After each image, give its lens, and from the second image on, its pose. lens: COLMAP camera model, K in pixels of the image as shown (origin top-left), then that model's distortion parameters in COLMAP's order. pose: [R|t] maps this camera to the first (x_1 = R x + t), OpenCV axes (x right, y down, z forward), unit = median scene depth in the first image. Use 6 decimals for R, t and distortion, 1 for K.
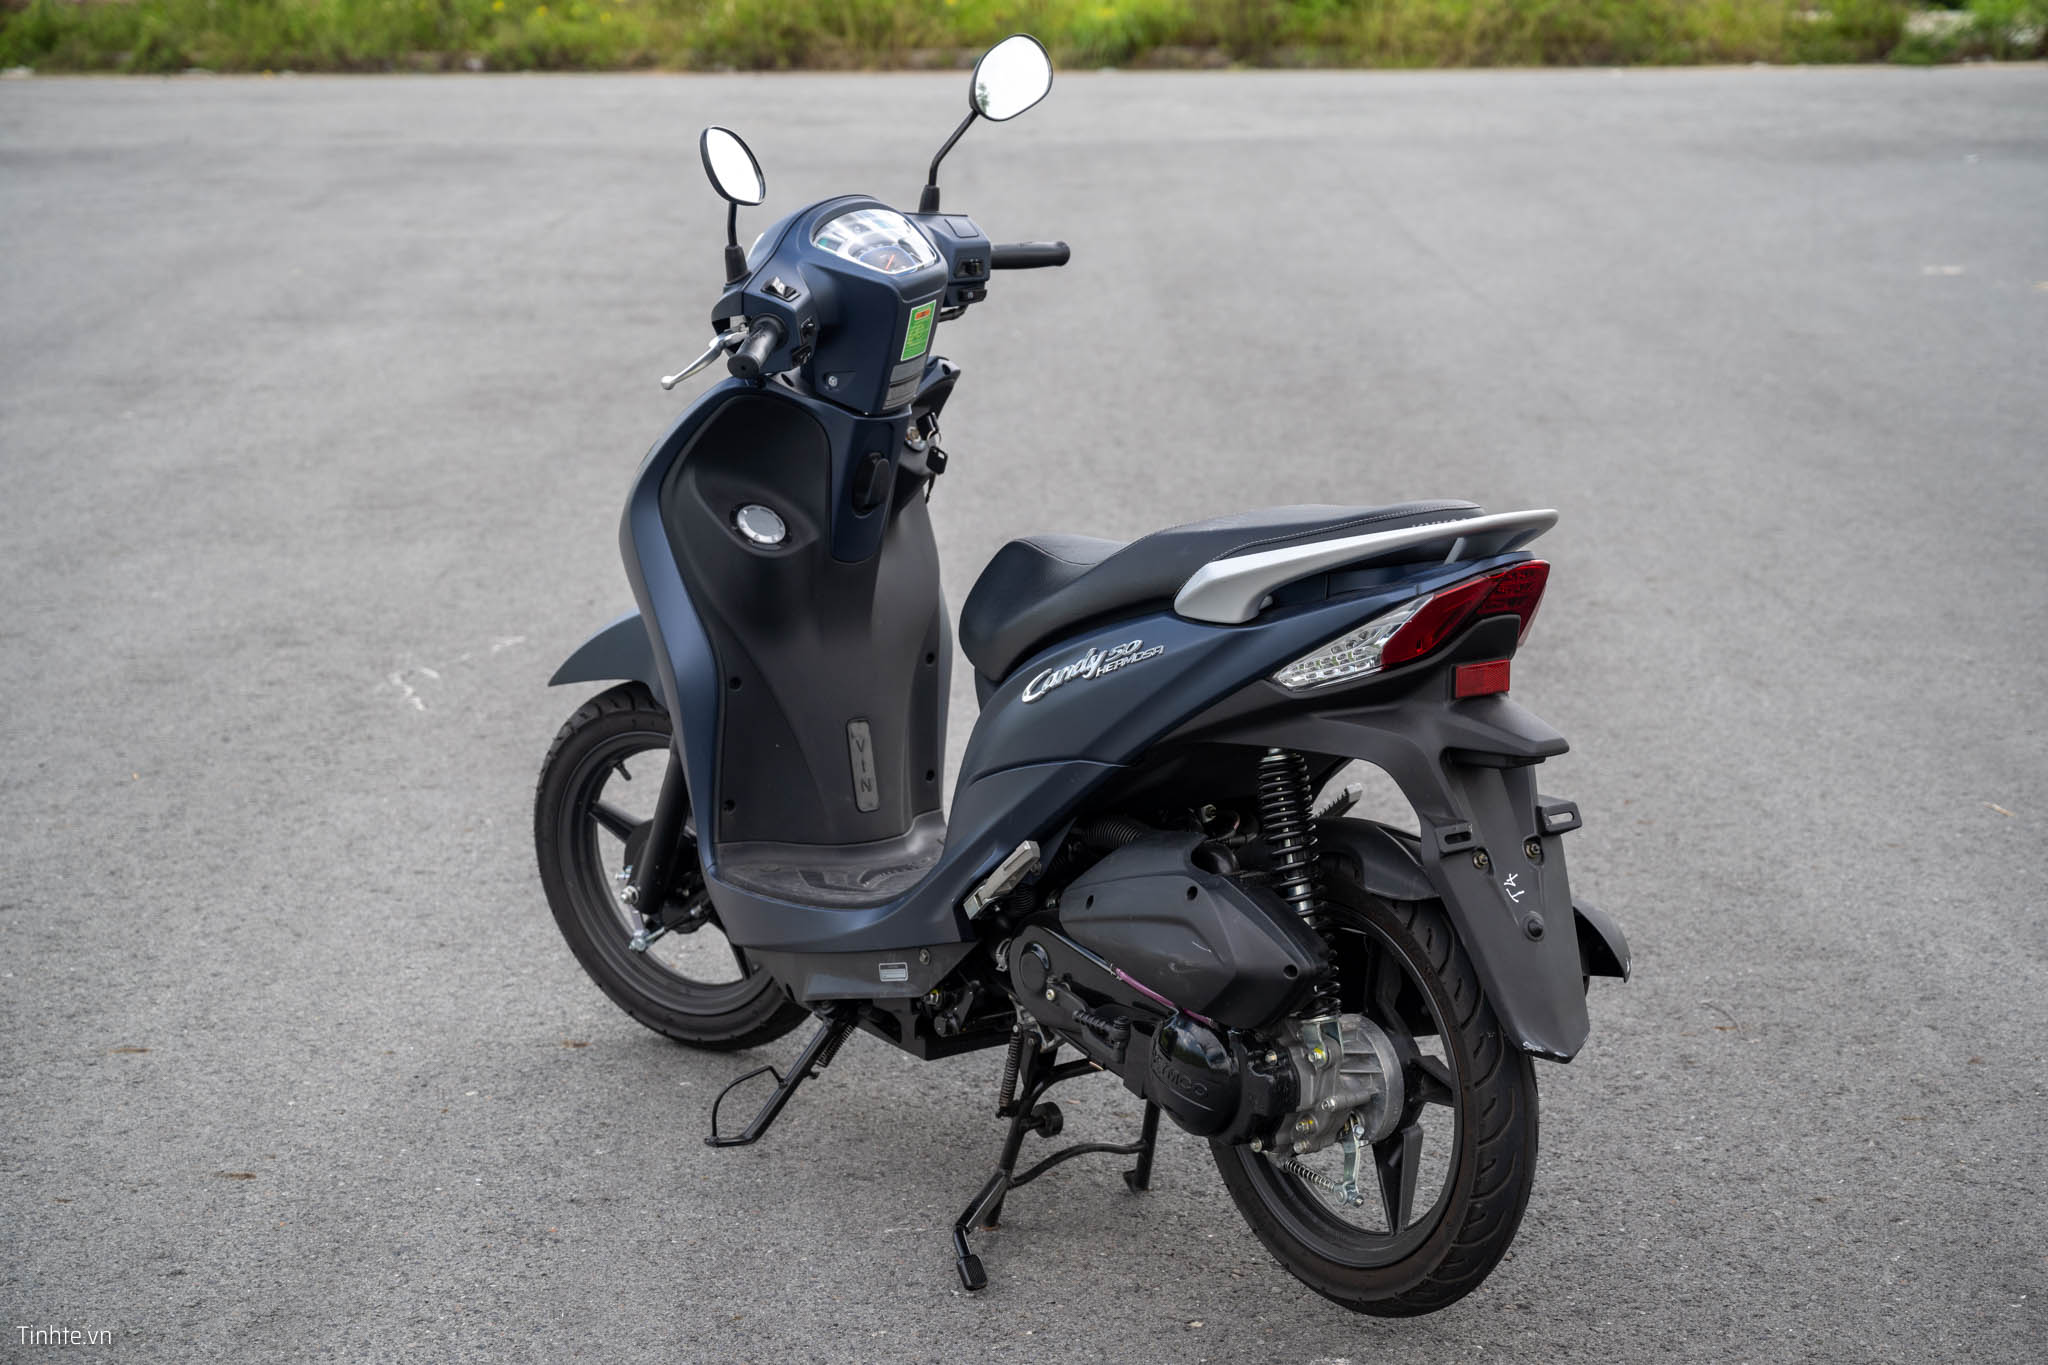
lens RADIAL K [[3623.0, 0, 1056.2], [0, 3623.0, 686.5], [0, 0, 1]] dist [-0.022001, 0.236834]
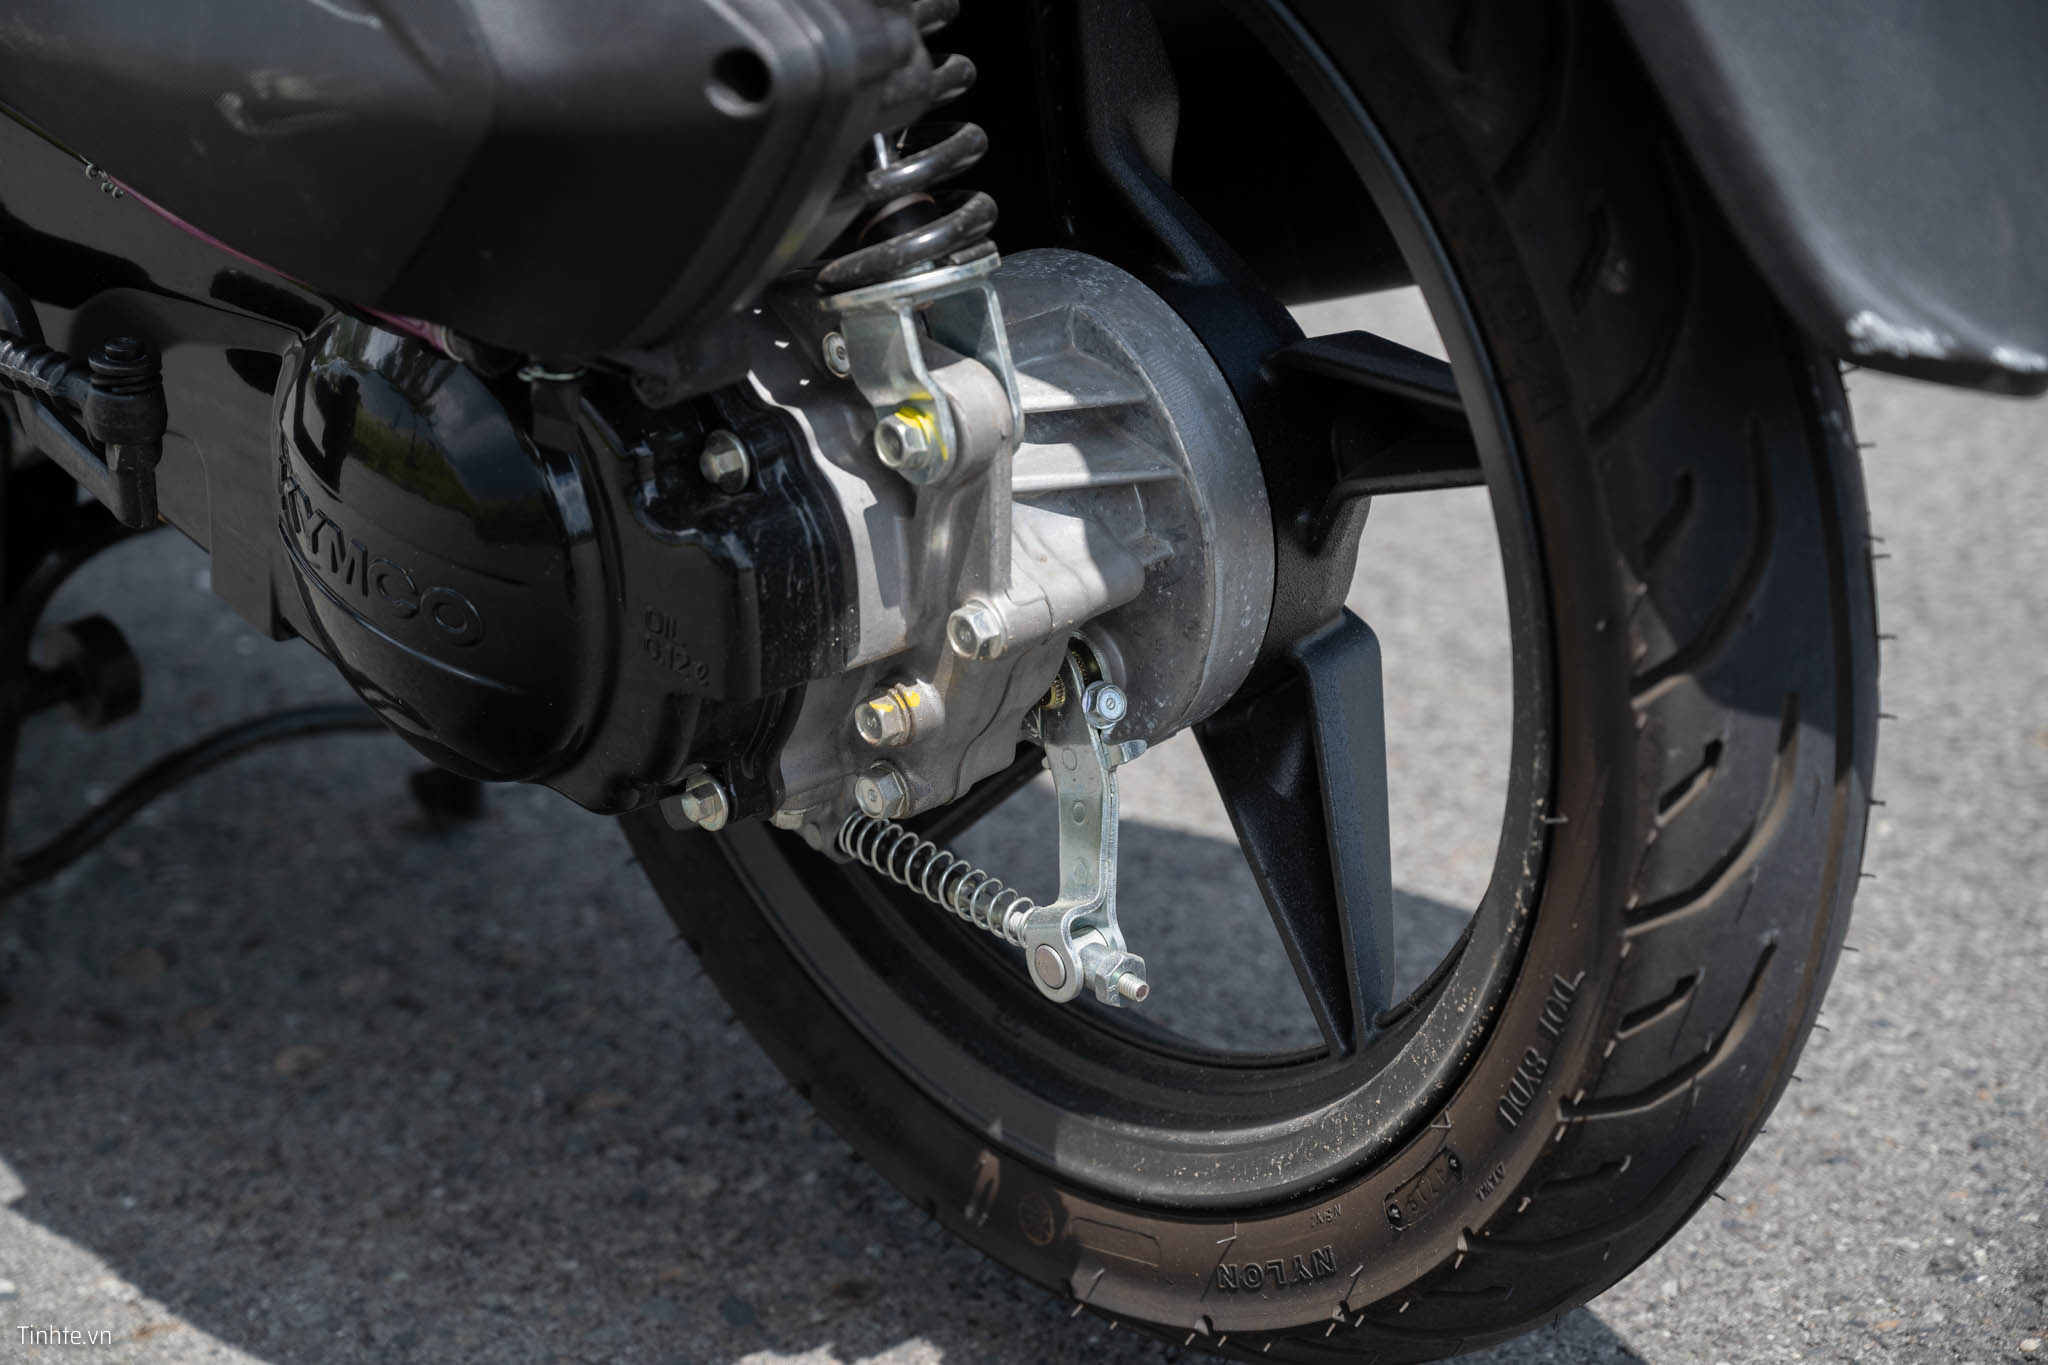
lens RADIAL K [[4173.7, 0, 1024.7], [0, 4173.7, 626.3], [0, 0, 1]] dist [-0.049686, -0.172954]
pose [[0.993214, -0.095148, 0.066884, 0.053143], [0.081426, 0.979500, 0.184253, 0.056842], [-0.083044, -0.177556, 0.980600, 0.646542]]
